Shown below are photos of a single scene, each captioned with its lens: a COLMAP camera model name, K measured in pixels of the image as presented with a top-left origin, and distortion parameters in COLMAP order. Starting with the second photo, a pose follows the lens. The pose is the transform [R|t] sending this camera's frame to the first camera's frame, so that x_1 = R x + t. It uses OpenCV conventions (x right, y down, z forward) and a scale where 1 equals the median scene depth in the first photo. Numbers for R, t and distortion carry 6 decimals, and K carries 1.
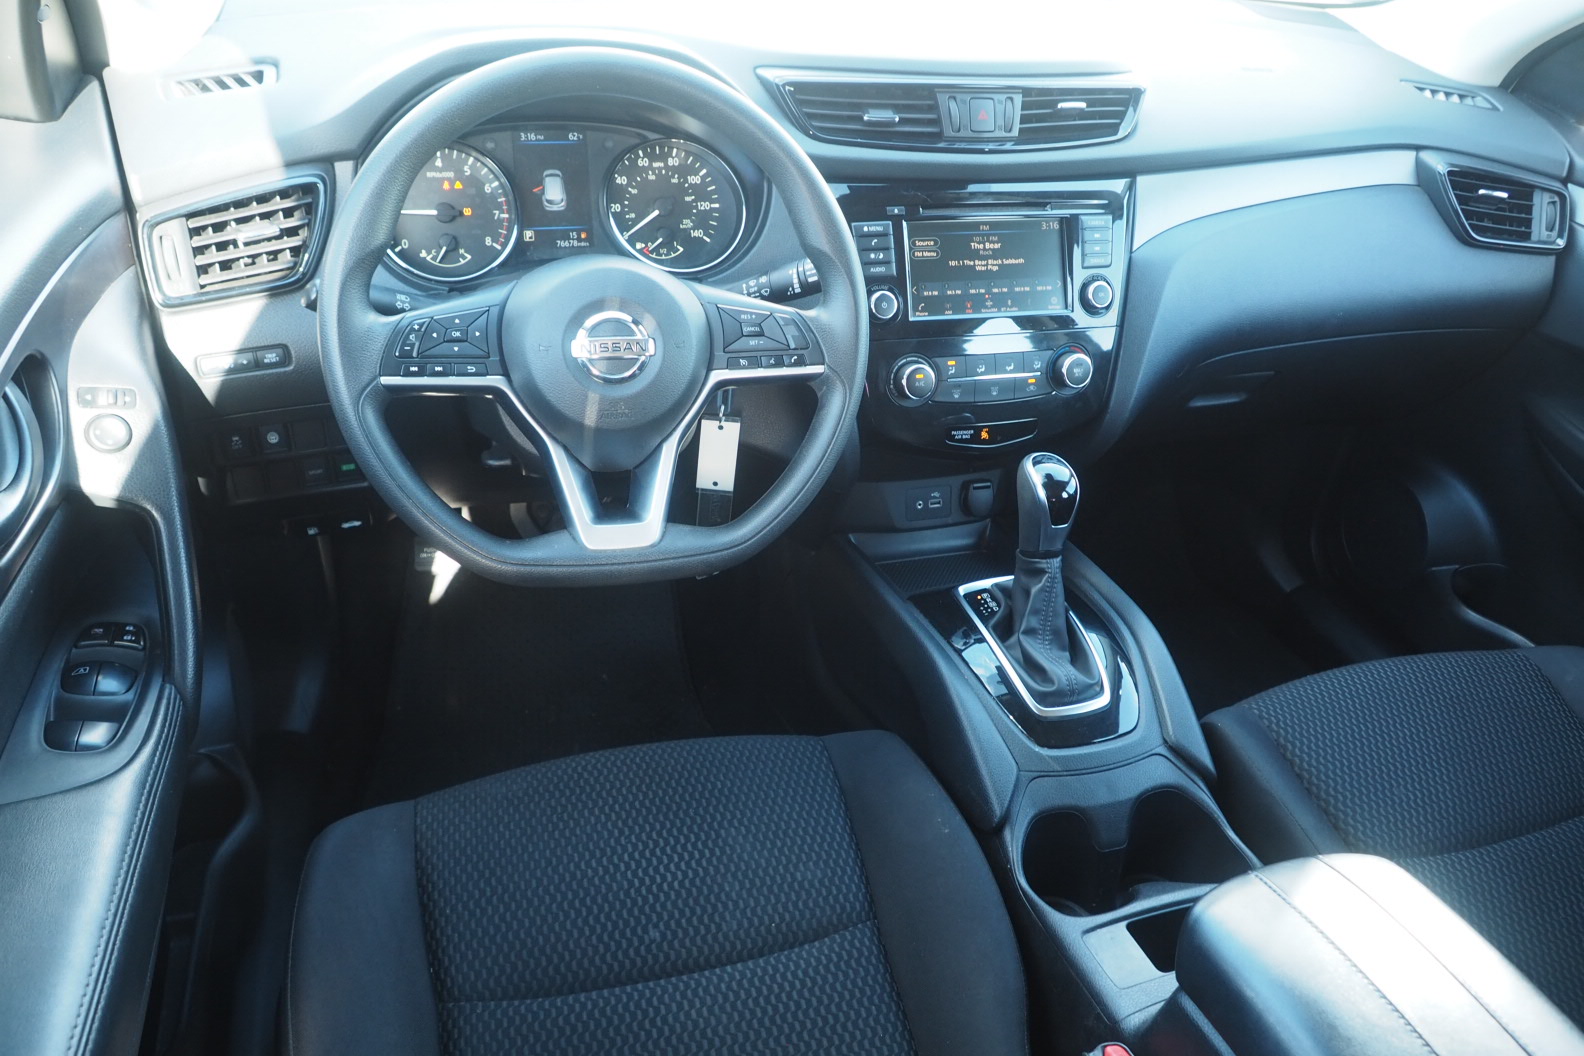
lens RADIAL K [[1107.7, 0, 792.7], [0, 1107.7, 524.4], [0, 0, 1]] dist [-0.019173, -0.005421]
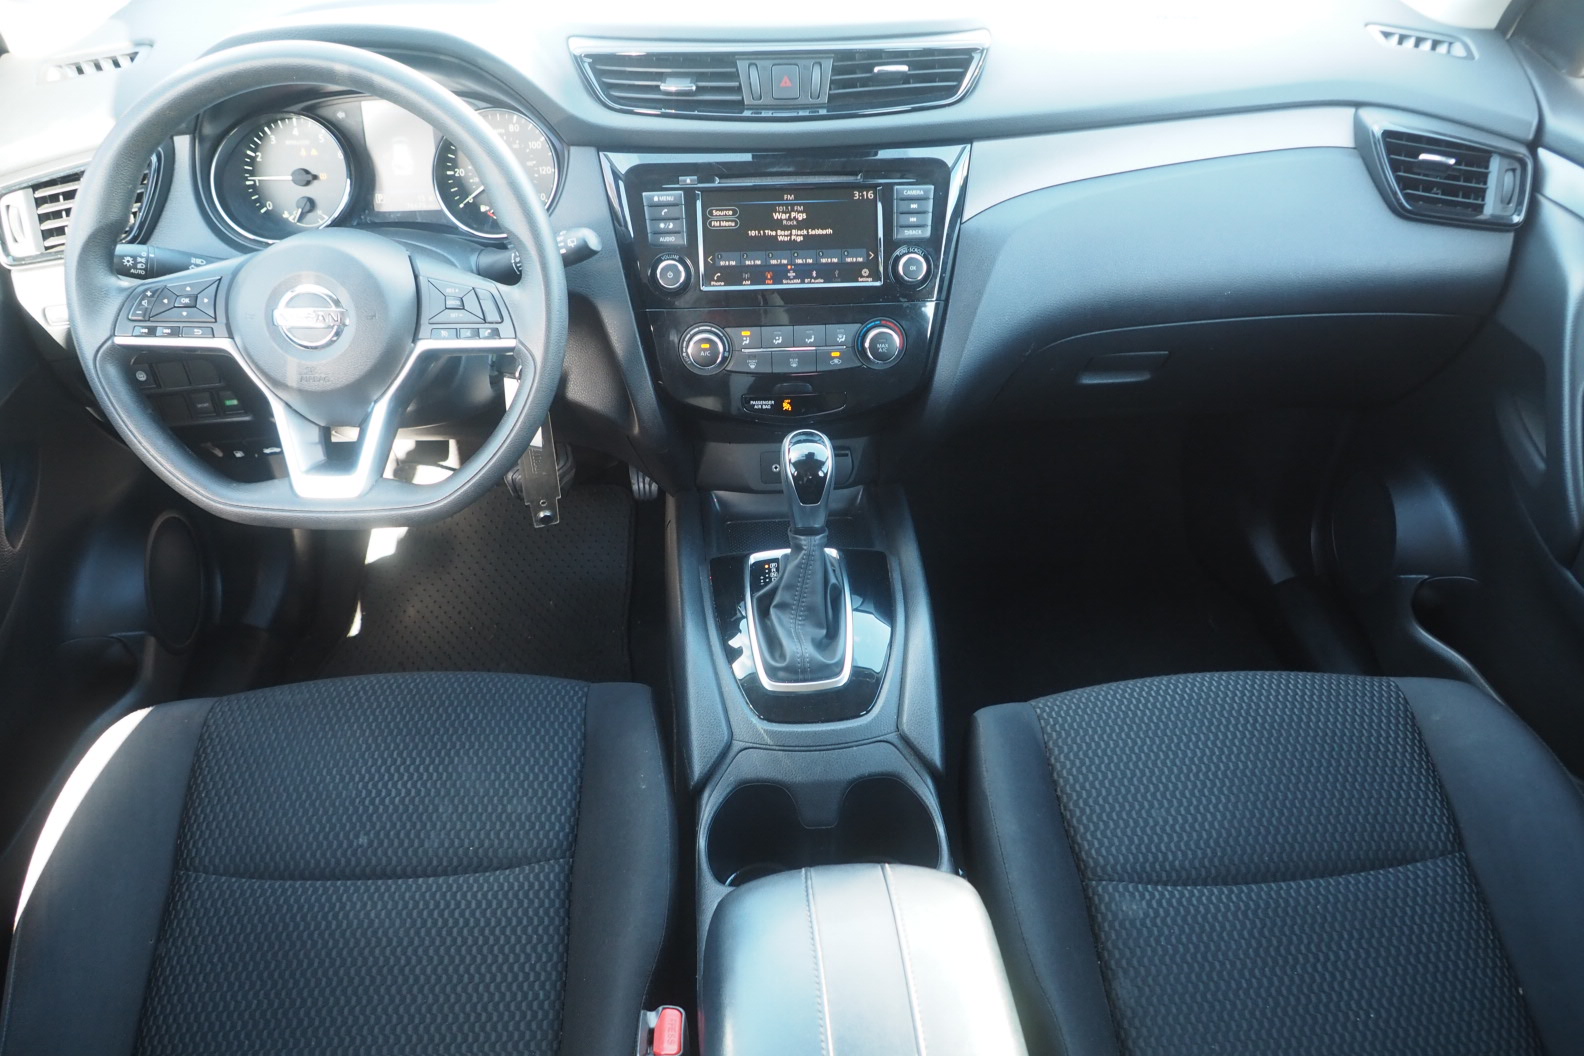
lens RADIAL K [[1107.7, 0, 794.7], [0, 1107.7, 522.5], [0, 0, 1]] dist [-0.019173, -0.005421]
pose [[0.970752, 0.083492, -0.225100, 0.427284], [-0.068059, 0.994822, 0.075483, -0.053761], [0.230236, -0.057955, 0.971407, 0.022123]]
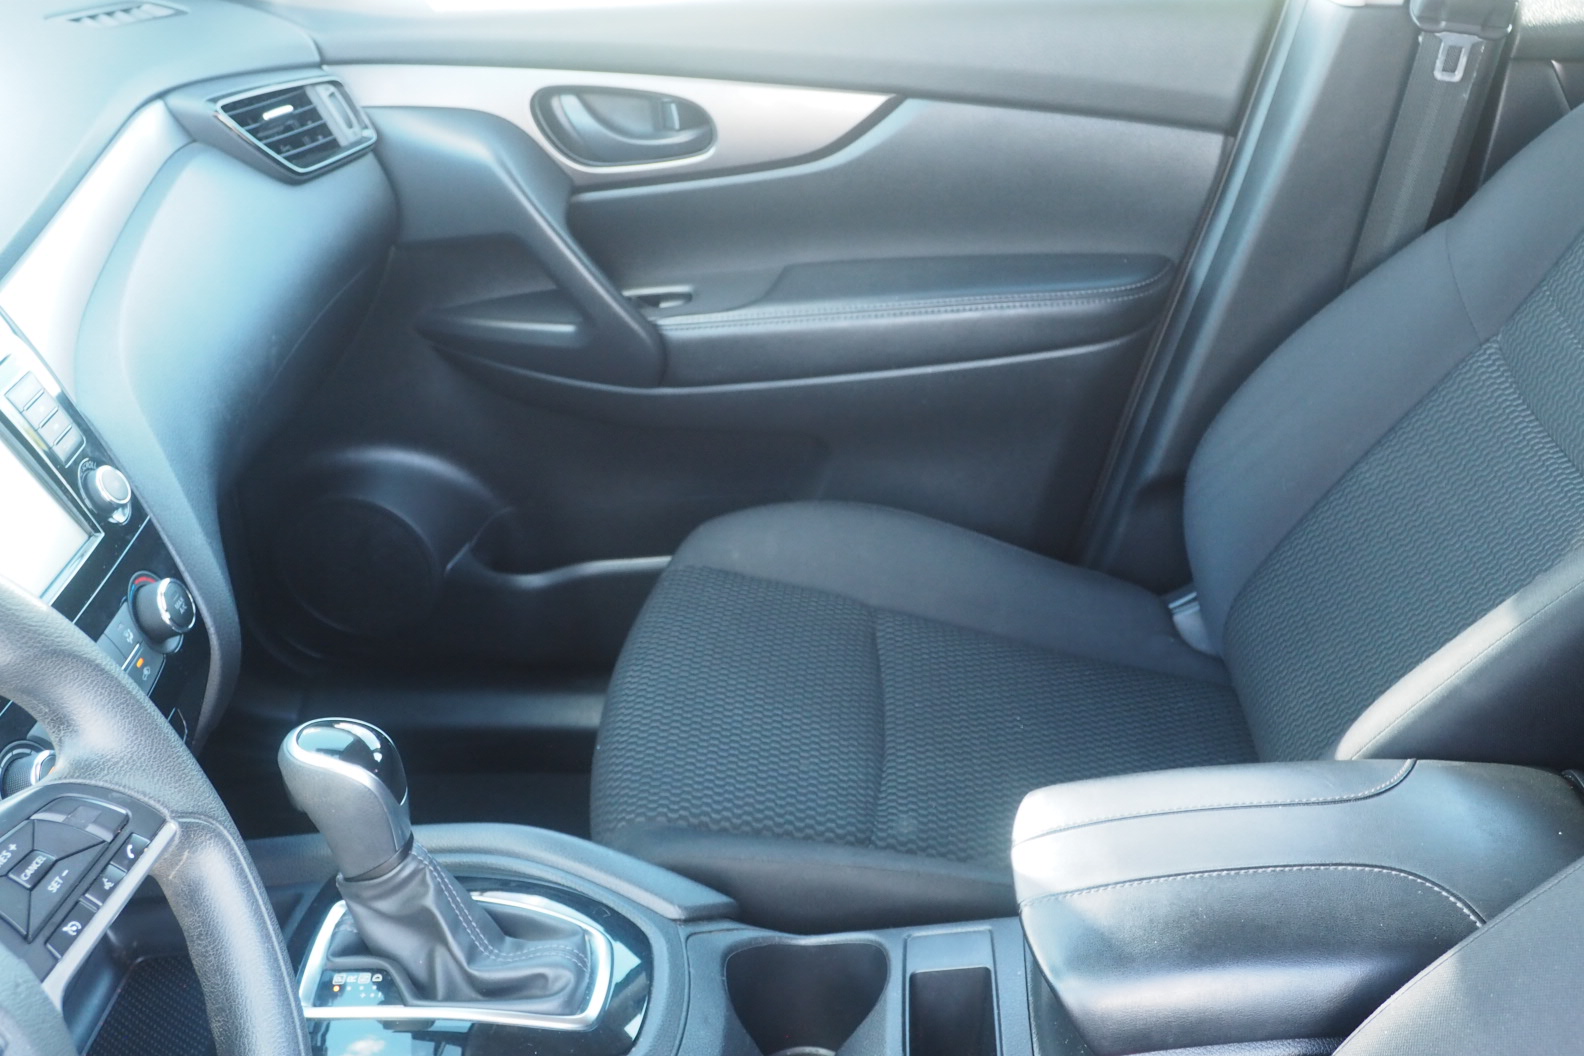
lens RADIAL K [[1702.6, 0, 786.4], [0, 1702.6, 560.2], [0, 0, 1]] dist [-0.001214, 0.000000]
pose [[0.342325, -0.542506, 0.767138, -0.330883], [0.570090, 0.768932, 0.289380, -0.242207], [-0.746868, 0.338275, 0.572502, 0.225609]]
